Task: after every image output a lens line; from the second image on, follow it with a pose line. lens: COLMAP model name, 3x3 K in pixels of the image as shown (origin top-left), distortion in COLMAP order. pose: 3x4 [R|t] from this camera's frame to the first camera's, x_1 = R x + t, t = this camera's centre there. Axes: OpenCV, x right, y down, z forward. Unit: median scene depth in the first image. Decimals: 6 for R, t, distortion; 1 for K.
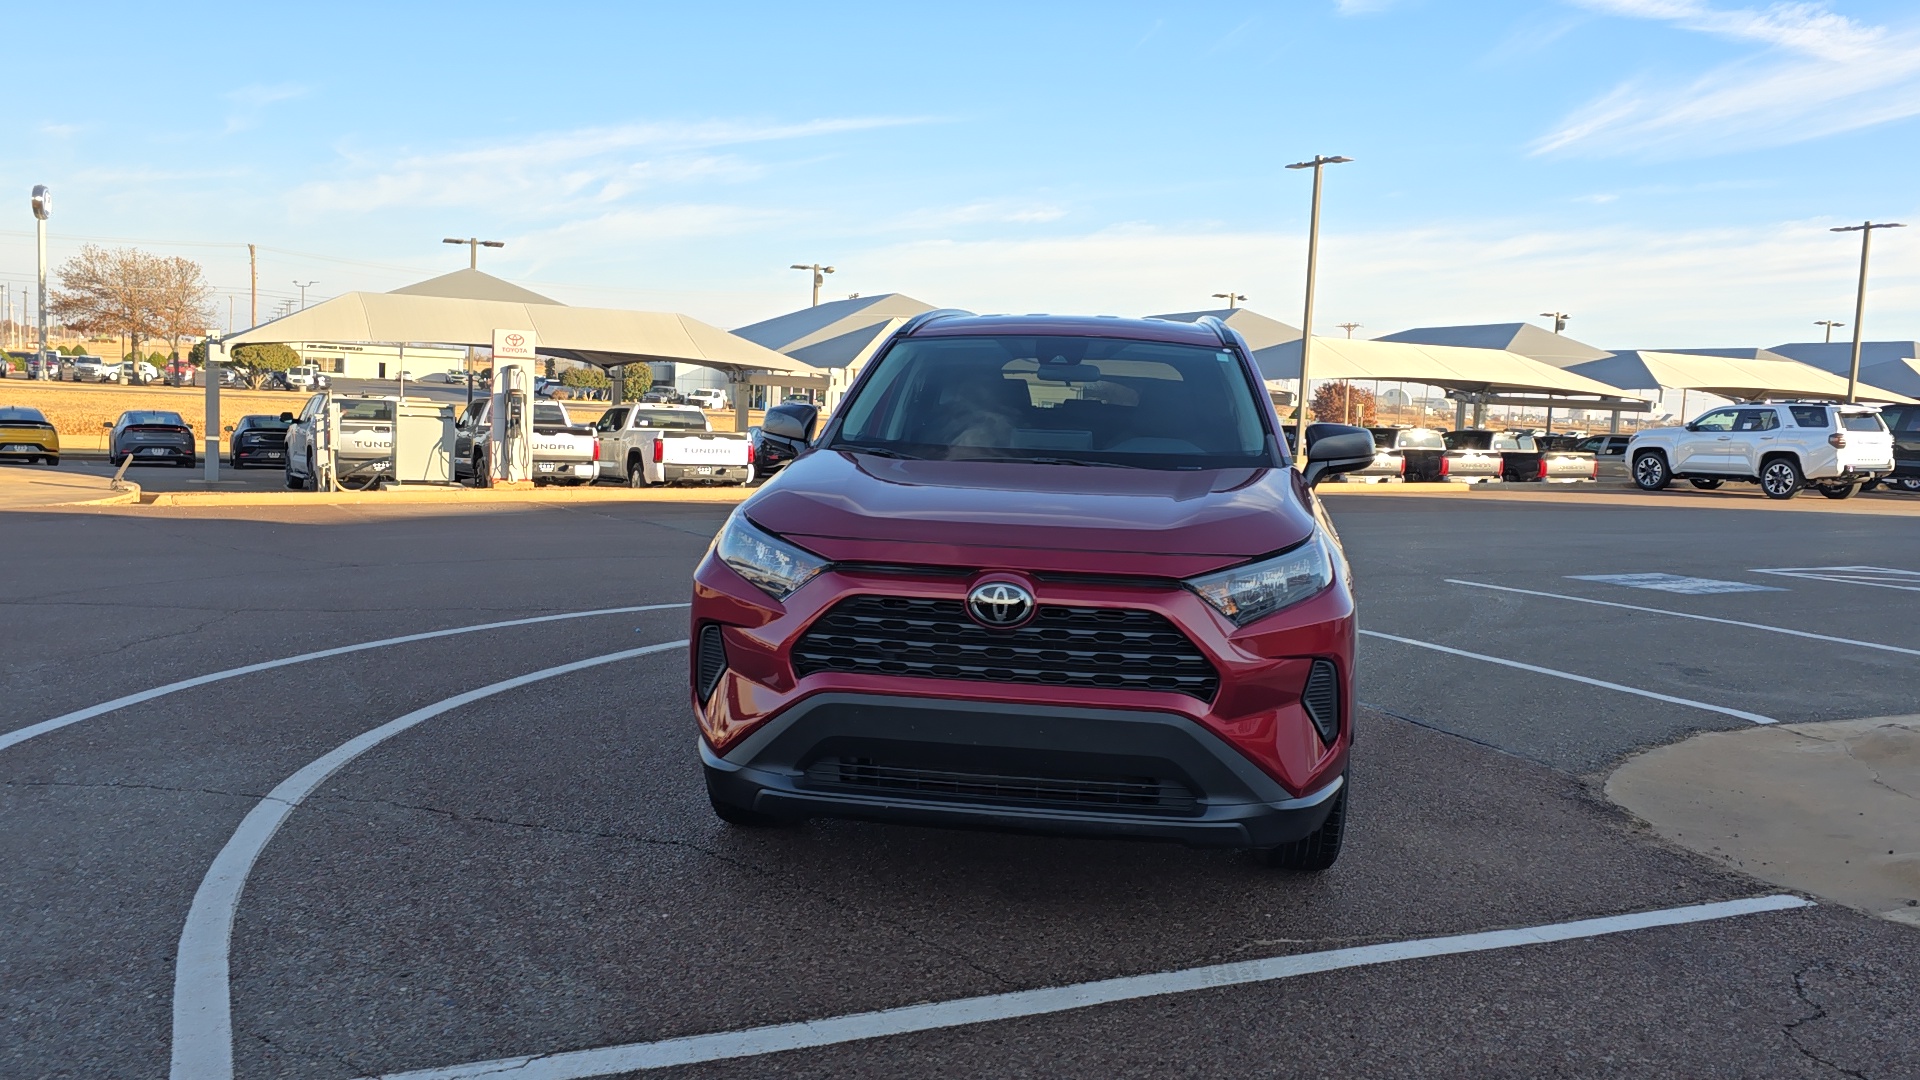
lens RADIAL K [[1593.1, 0, 951.6], [0, 1593.1, 539.3], [0, 0, 1]] dist [0.005051, -0.007676]
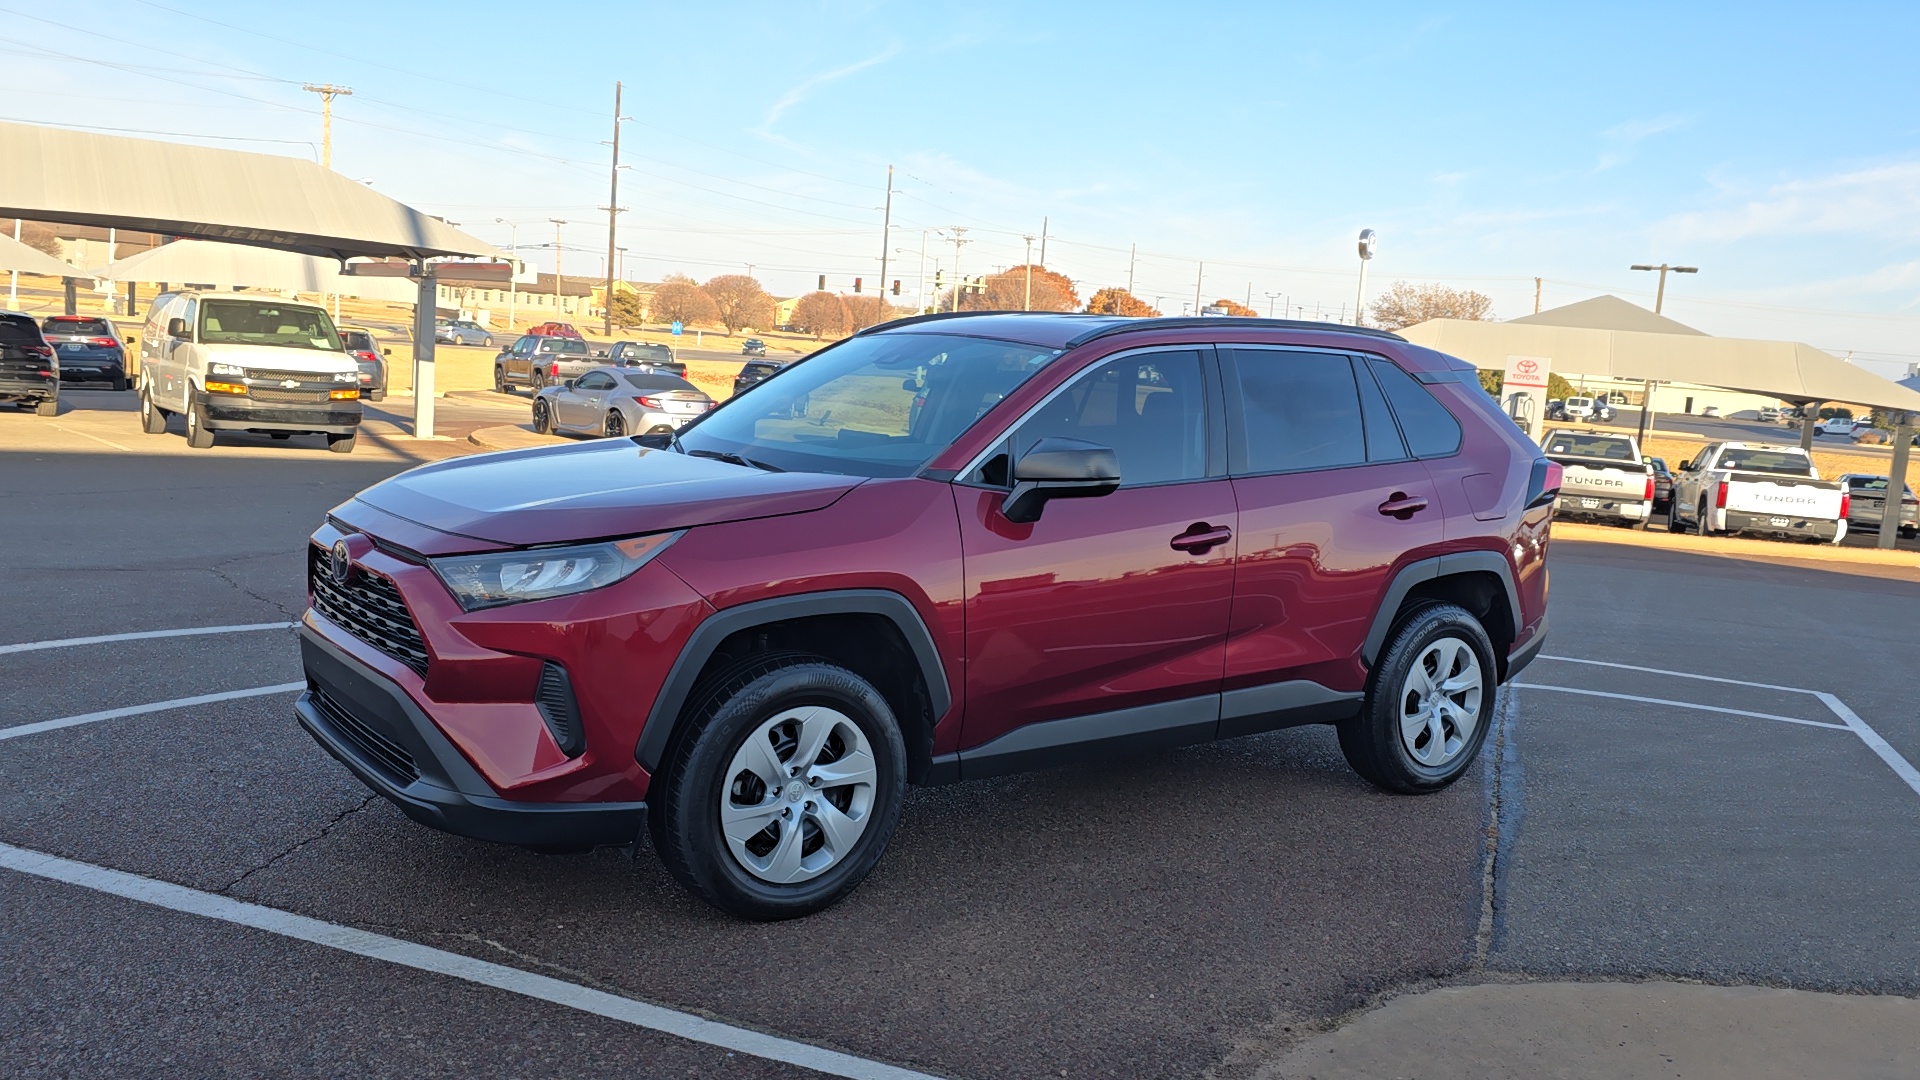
lens RADIAL K [[1593.1, 0, 952.5], [0, 1593.1, 536.5], [0, 0, 1]] dist [0.005051, -0.007676]
pose [[0.697405, 0.092242, -0.710716, 0.146110], [-0.108027, 0.993882, 0.022990, -0.006363], [0.708489, 0.060743, 0.703103, 0.068508]]
